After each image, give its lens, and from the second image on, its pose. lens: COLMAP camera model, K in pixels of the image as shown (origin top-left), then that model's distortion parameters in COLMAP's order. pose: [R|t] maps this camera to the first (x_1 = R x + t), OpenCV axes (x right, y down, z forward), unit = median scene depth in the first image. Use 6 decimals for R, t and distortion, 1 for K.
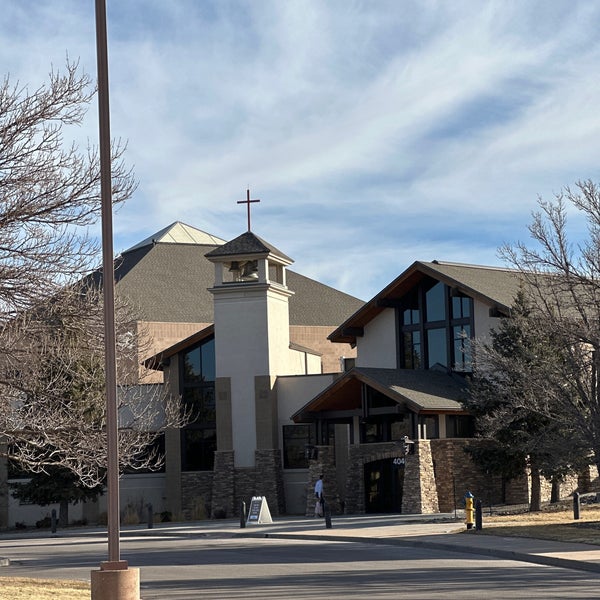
lens RADIAL K [[1825.1, 0, 299.0], [0, 1825.1, 281.2], [0, 0, 1]] dist [-0.362115, 10.180126]
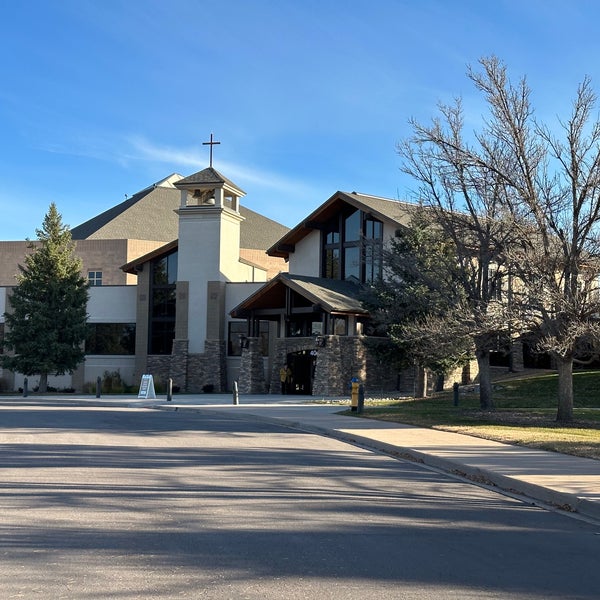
lens RADIAL K [[1121.5, 0, 300.0], [0, 1121.5, 300.0], [0, 0, 1]] dist [0.123940, 0.140509]
pose [[0.998768, 0.049368, 0.004992, 0.037538], [-0.049533, 0.997909, 0.041527, 0.031135], [-0.002932, -0.041723, 0.999125, 0.237232]]
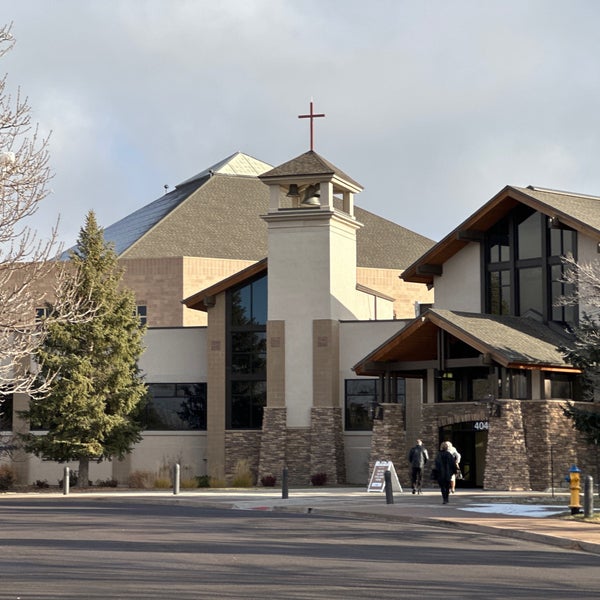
lens RADIAL K [[1845.6, 0, 210.4], [0, 1845.6, 179.8], [0, 0, 1]] dist [-0.143589, 3.491677]
pose [[0.995079, 0.023427, -0.096280, 0.009821], [-0.026894, 0.999030, -0.034875, 0.018879], [0.095369, 0.037293, 0.994743, 0.141740]]
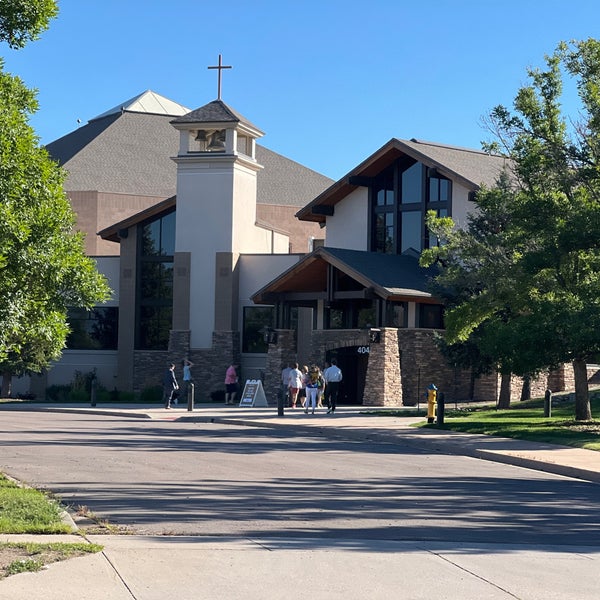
lens RADIAL K [[1825.1, 0, 299.0], [0, 1825.1, 281.2], [0, 0, 1]] dist [-0.362115, 10.180126]
pose [[0.998594, 0.051775, 0.011385, 0.008772], [-0.052359, 0.996884, 0.058994, 0.009415], [-0.008295, -0.059508, 0.998193, 0.061207]]
